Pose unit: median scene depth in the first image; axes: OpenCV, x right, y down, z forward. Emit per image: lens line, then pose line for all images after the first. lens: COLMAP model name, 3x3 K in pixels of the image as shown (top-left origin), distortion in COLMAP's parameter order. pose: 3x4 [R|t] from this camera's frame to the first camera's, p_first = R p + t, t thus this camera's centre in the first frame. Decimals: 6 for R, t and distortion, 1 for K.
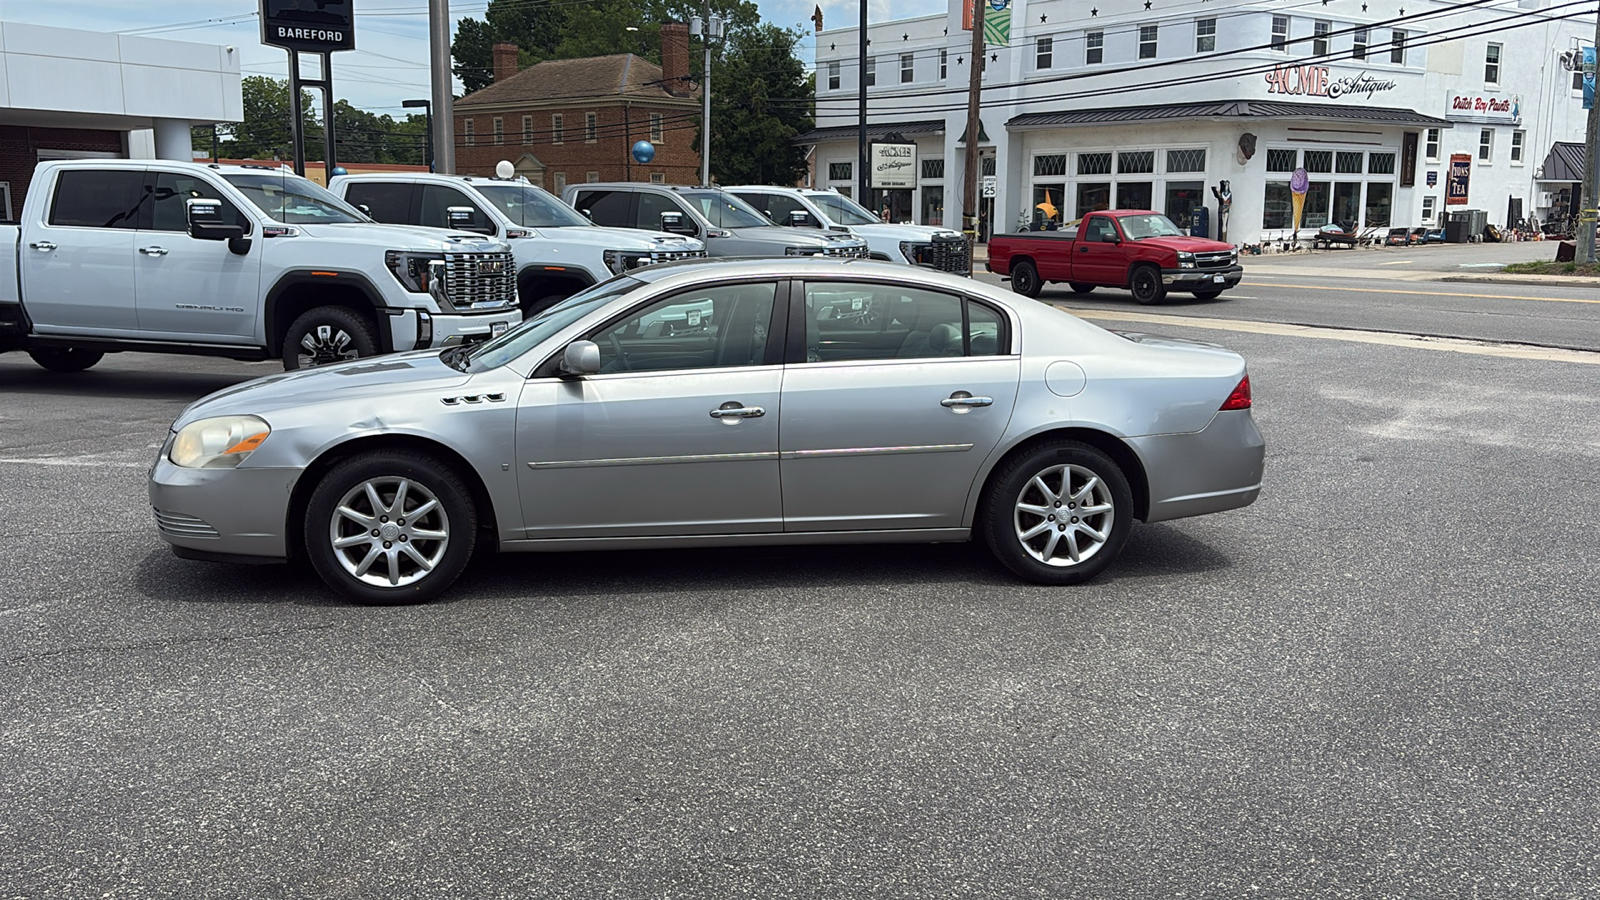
lens RADIAL K [[1485.0, 0, 824.8], [0, 1485.0, 449.3], [0, 0, 1]] dist [0.019829, 0.019829]
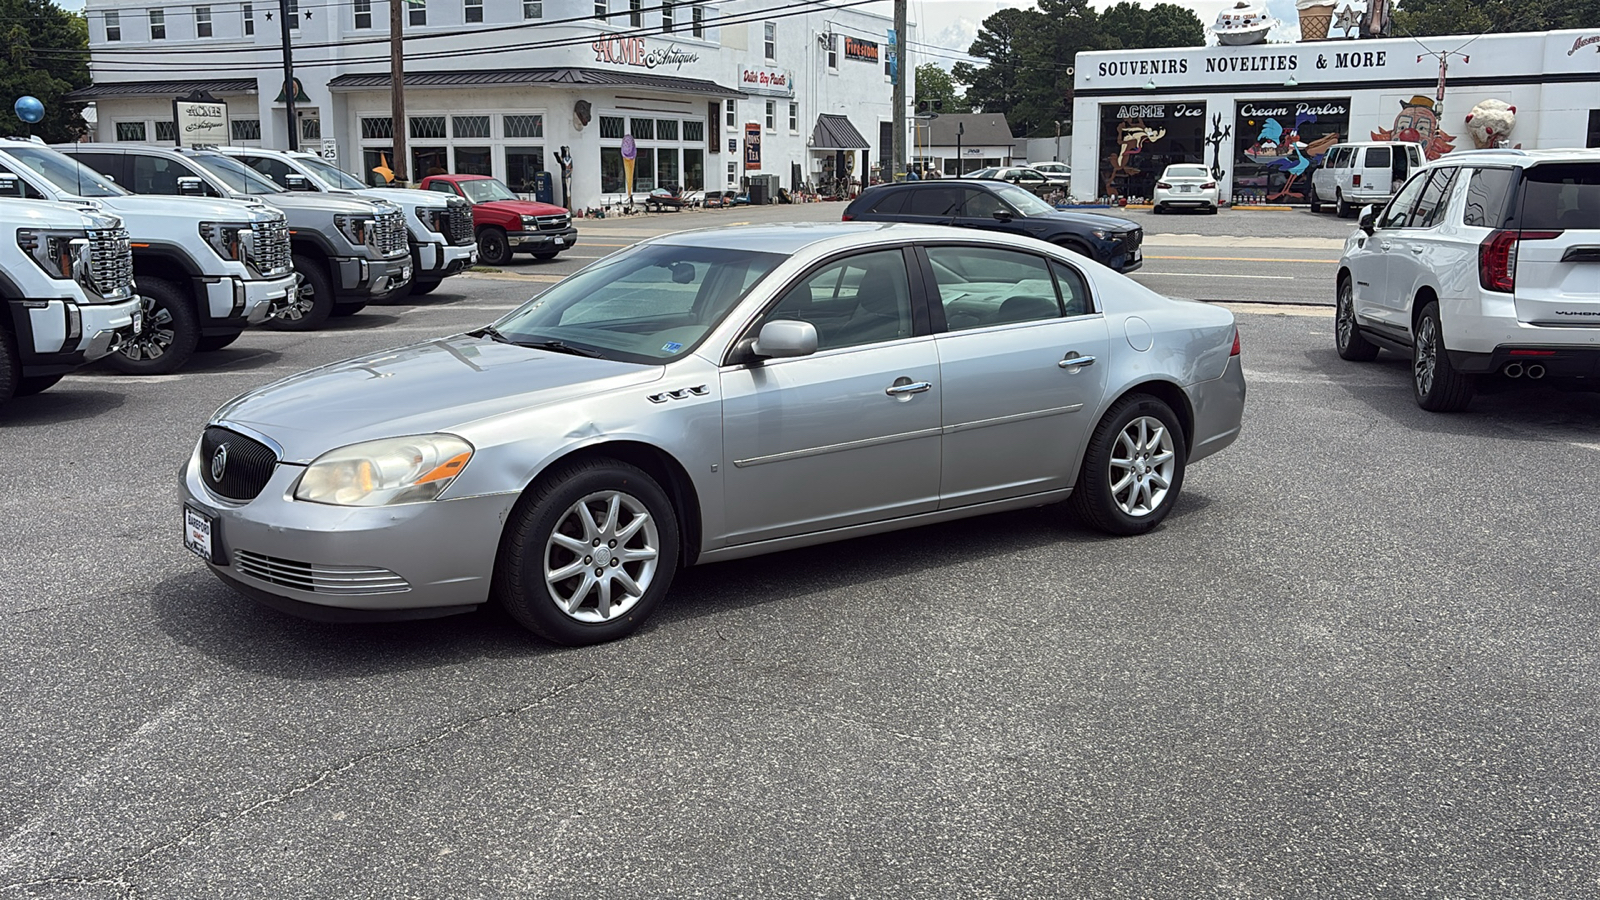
lens RADIAL K [[1471.5, 0, 757.5], [0, 1471.5, 430.6], [0, 0, 1]] dist [0.091259, -0.169623]
pose [[0.897428, -0.082261, 0.433423, -0.068934], [0.077400, 0.996582, 0.028882, -0.004055], [-0.434318, 0.007627, 0.900727, 0.024794]]
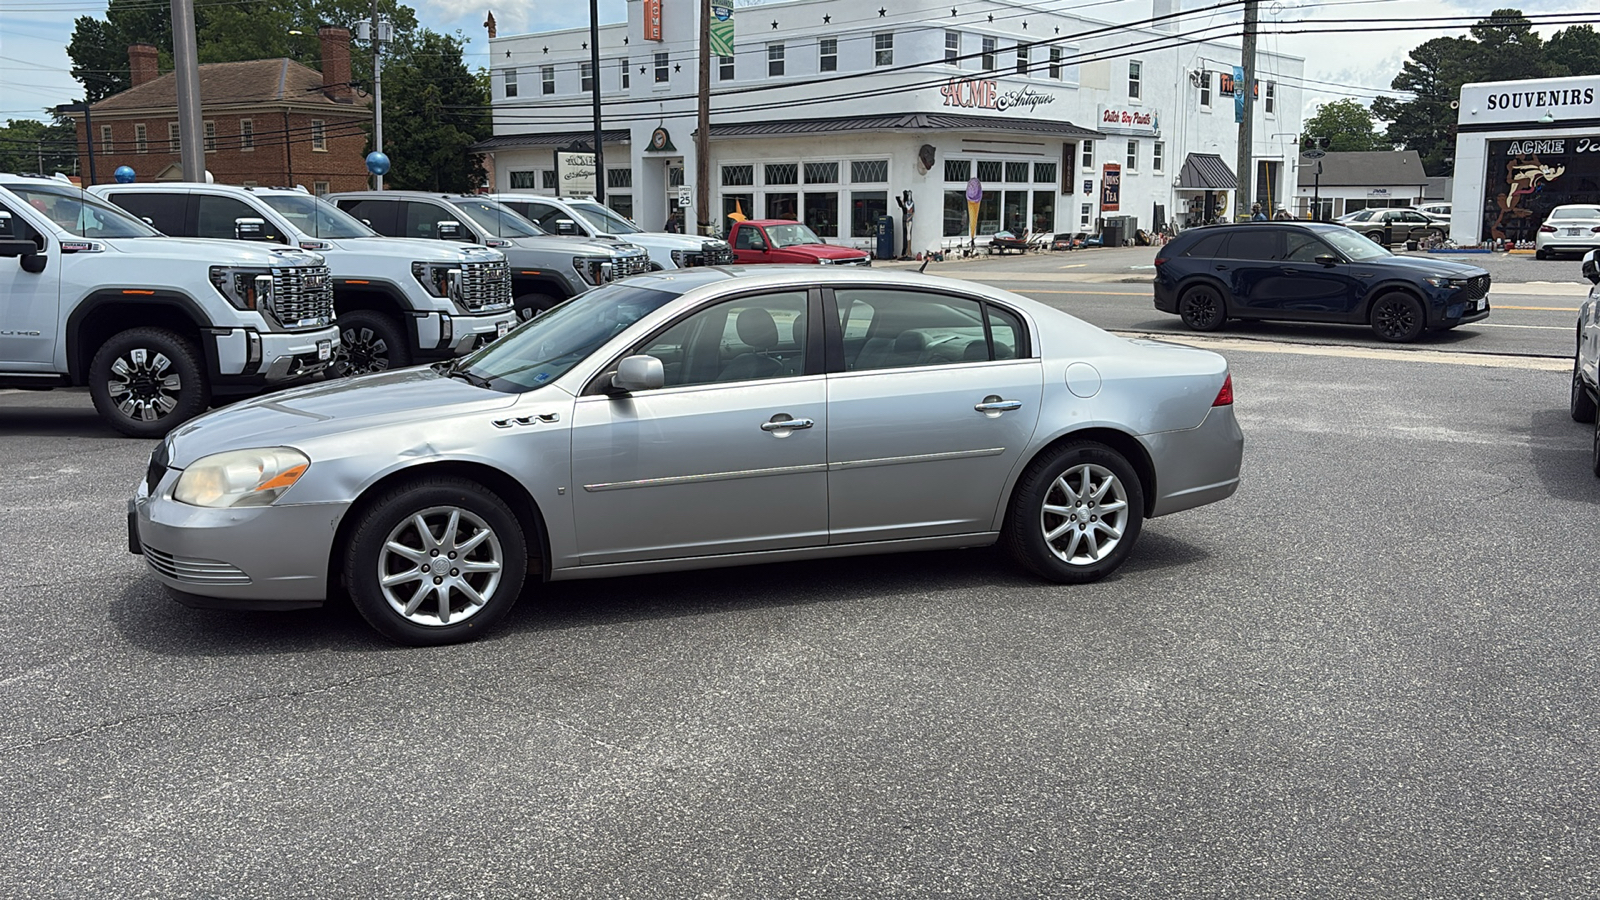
lens RADIAL K [[1472.2, 0, 775.0], [0, 1472.2, 450.0], [0, 0, 1]] dist [0.130576, -0.313490]
pose [[0.979641, -0.039069, 0.196921, -0.032280], [0.040198, 0.999190, -0.001735, -0.000857], [-0.196693, 0.009616, 0.980418, 0.006053]]
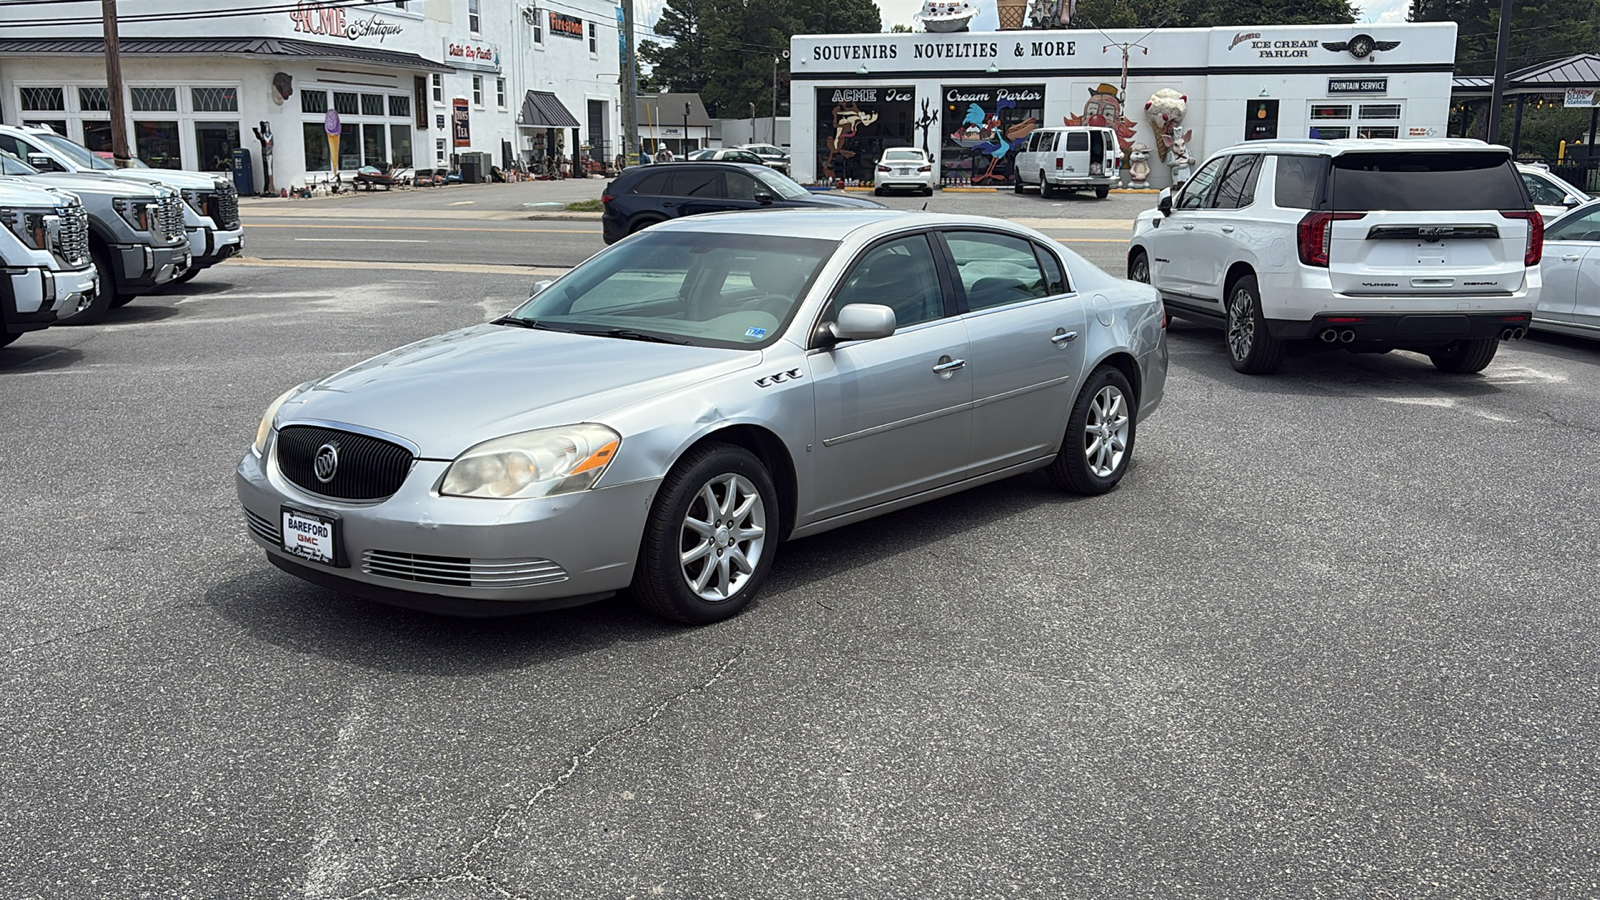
lens RADIAL K [[1491.8, 0, 809.1], [0, 1491.8, 427.5], [0, 0, 1]] dist [0.019810, -0.019683]
pose [[0.763912, -0.119430, 0.634173, -0.096638], [0.104141, 0.992660, 0.061496, -0.006882], [-0.636862, 0.019066, 0.770742, 0.035407]]
